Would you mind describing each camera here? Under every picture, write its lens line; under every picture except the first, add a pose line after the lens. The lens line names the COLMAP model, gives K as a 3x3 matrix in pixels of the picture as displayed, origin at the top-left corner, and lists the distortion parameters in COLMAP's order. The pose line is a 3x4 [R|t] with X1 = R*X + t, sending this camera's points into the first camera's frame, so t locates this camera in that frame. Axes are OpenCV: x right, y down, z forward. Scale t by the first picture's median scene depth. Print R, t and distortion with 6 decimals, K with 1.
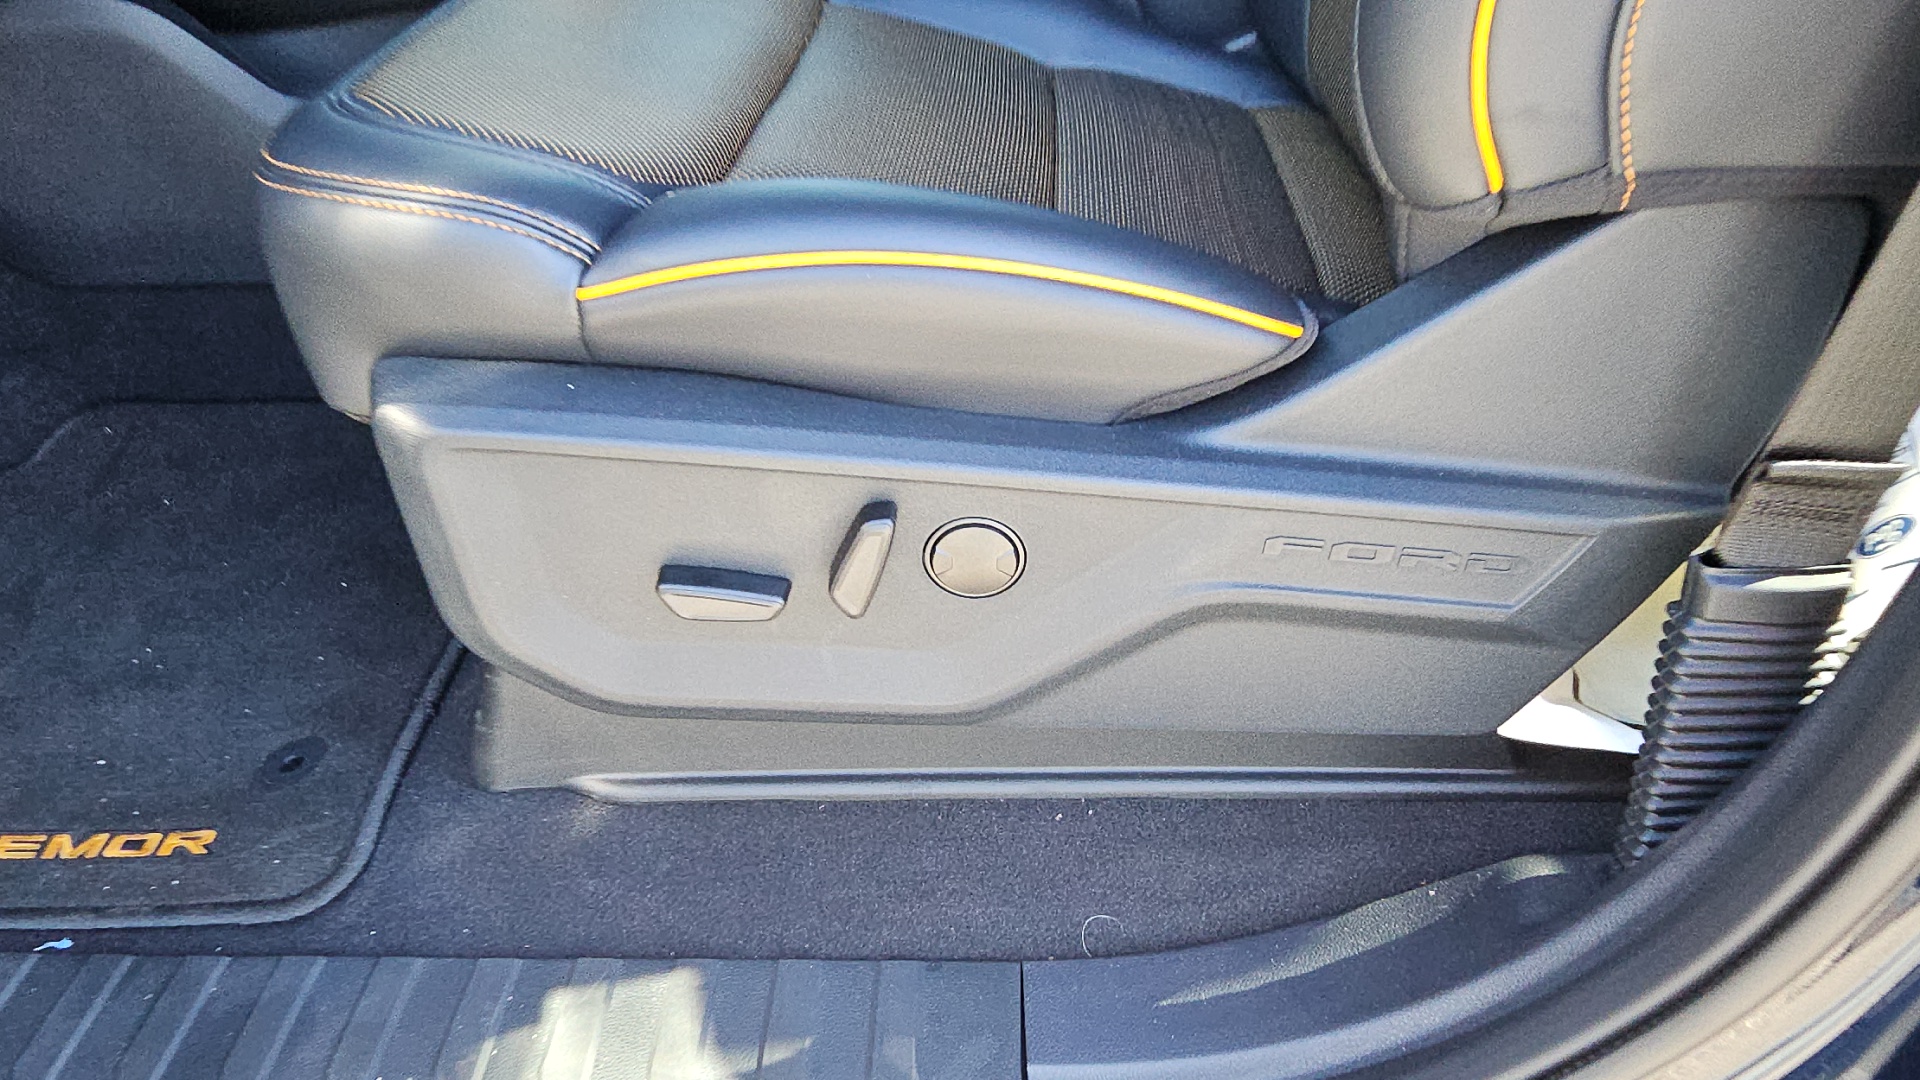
lens RADIAL K [[1390.8, 0, 973.4], [0, 1390.8, 544.3], [0, 0, 1]] dist [-0.007007, 0.008539]
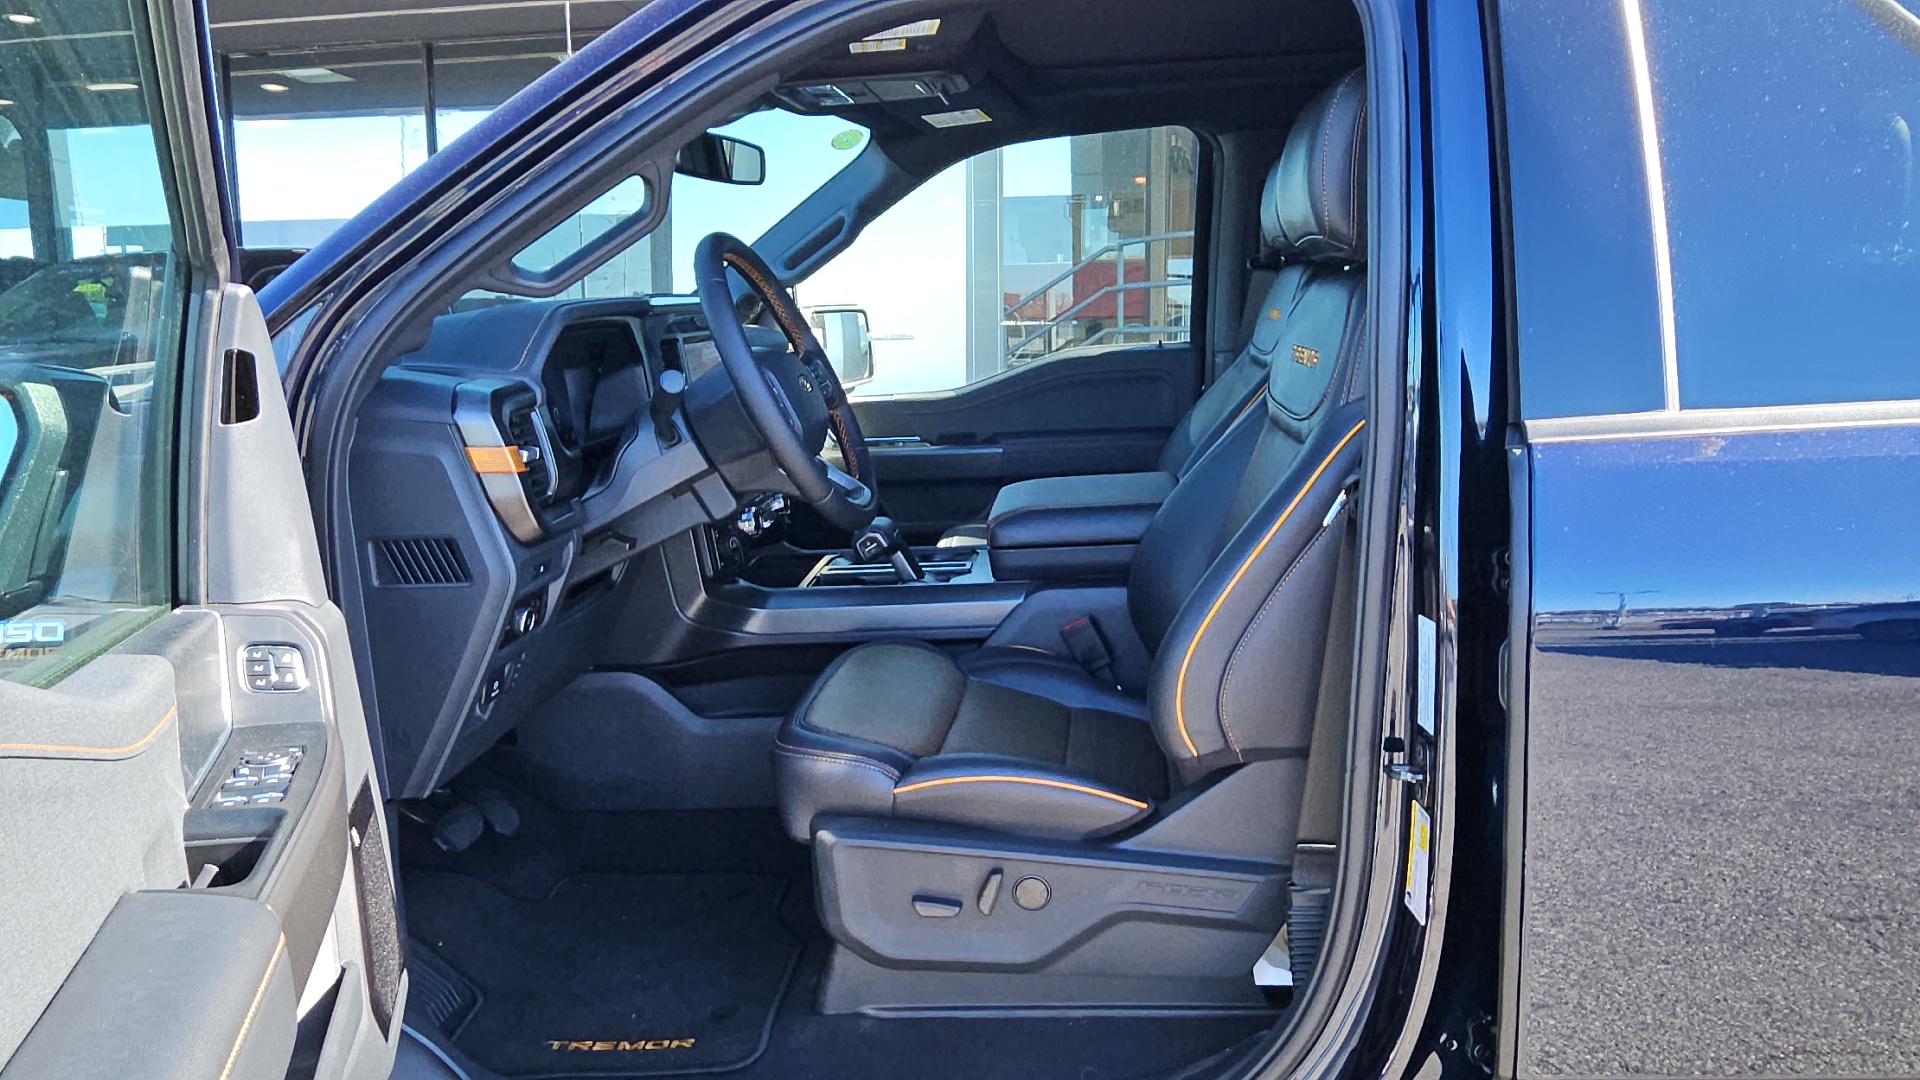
lens RADIAL K [[1390.8, 0, 964.9], [0, 1390.8, 543.5], [0, 0, 1]] dist [-0.007007, 0.008539]
pose [[0.997707, -0.008191, -0.067186, 0.056254], [-0.019899, 0.913283, -0.406839, 0.480896], [0.064693, 0.407243, 0.911026, -1.687898]]
